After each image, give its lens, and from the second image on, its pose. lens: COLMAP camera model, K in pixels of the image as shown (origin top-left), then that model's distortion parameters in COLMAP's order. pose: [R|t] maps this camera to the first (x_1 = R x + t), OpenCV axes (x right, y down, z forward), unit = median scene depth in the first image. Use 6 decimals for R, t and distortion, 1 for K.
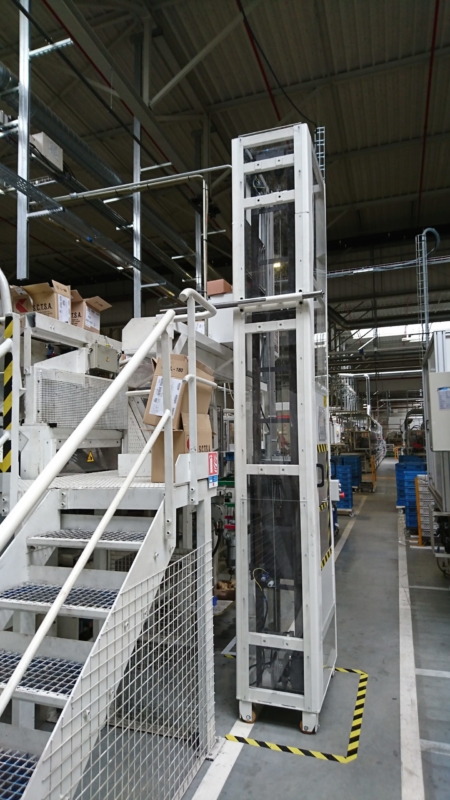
lens RADIAL K [[516.5, 0, 223.4], [0, 516.5, 402.1], [0, 0, 1]] dist [-0.024281, -0.005221]
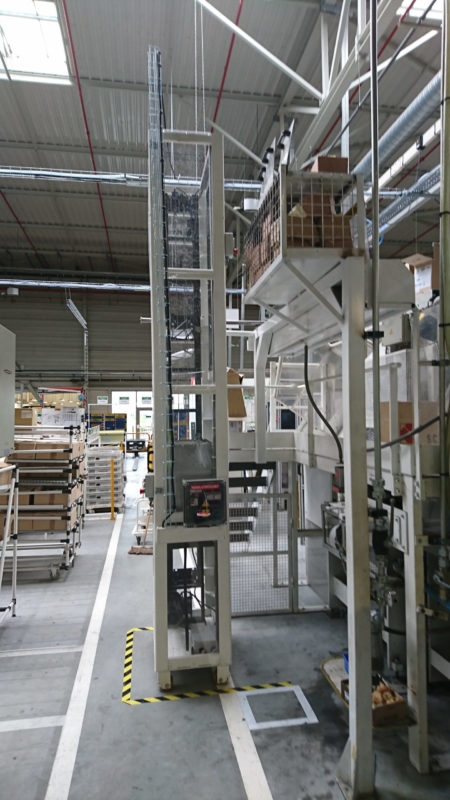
lens RADIAL K [[516.5, 0, 225.5], [0, 516.5, 399.7], [0, 0, 1]] dist [-0.024281, -0.005221]
pose [[-0.885958, 0.002793, -0.463756, 0.577950], [0.052002, 0.994274, -0.093357, 0.123153], [0.460840, -0.106826, -0.881030, 2.081183]]
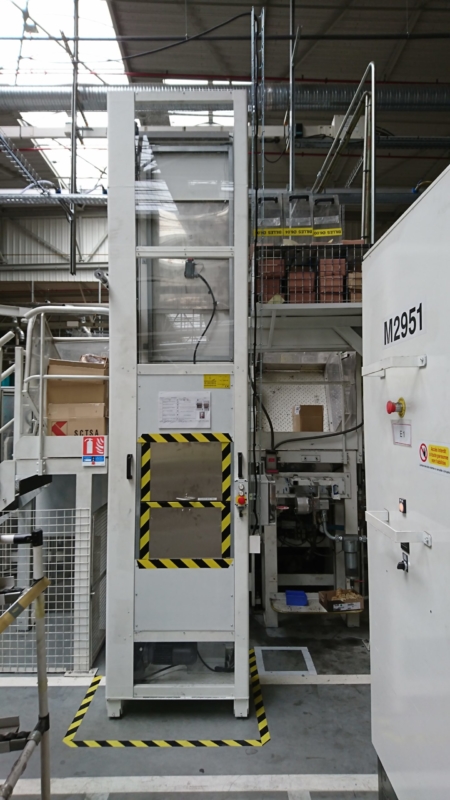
lens RADIAL K [[516.5, 0, 223.8], [0, 516.5, 395.5], [0, 0, 1]] dist [-0.024281, -0.005221]
pose [[0.325858, -0.008396, -0.945381, 1.075112], [0.076246, 0.996937, 0.017427, -0.003219], [0.942339, -0.077761, 0.325500, 0.810290]]
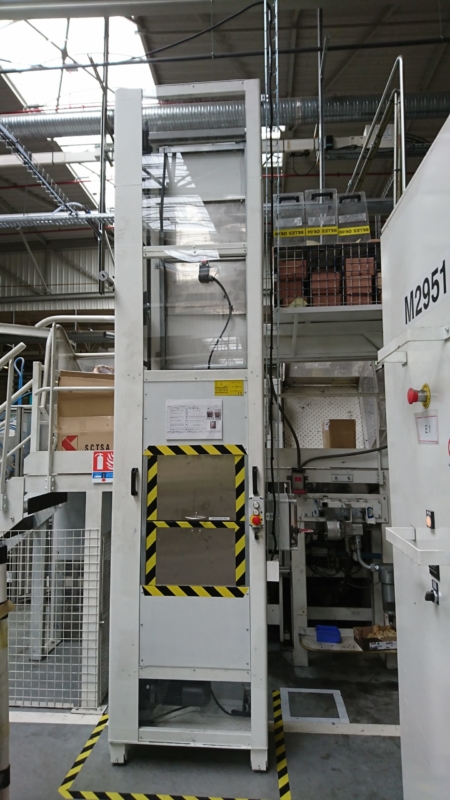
lens RADIAL K [[516.5, 0, 220.9], [0, 516.5, 393.7], [0, 0, 1]] dist [-0.024281, -0.005221]
pose [[0.241033, -0.065258, -0.968320, 1.011965], [0.082149, 0.995528, -0.046643, 0.032470], [0.967034, -0.068304, 0.245316, 0.878218]]
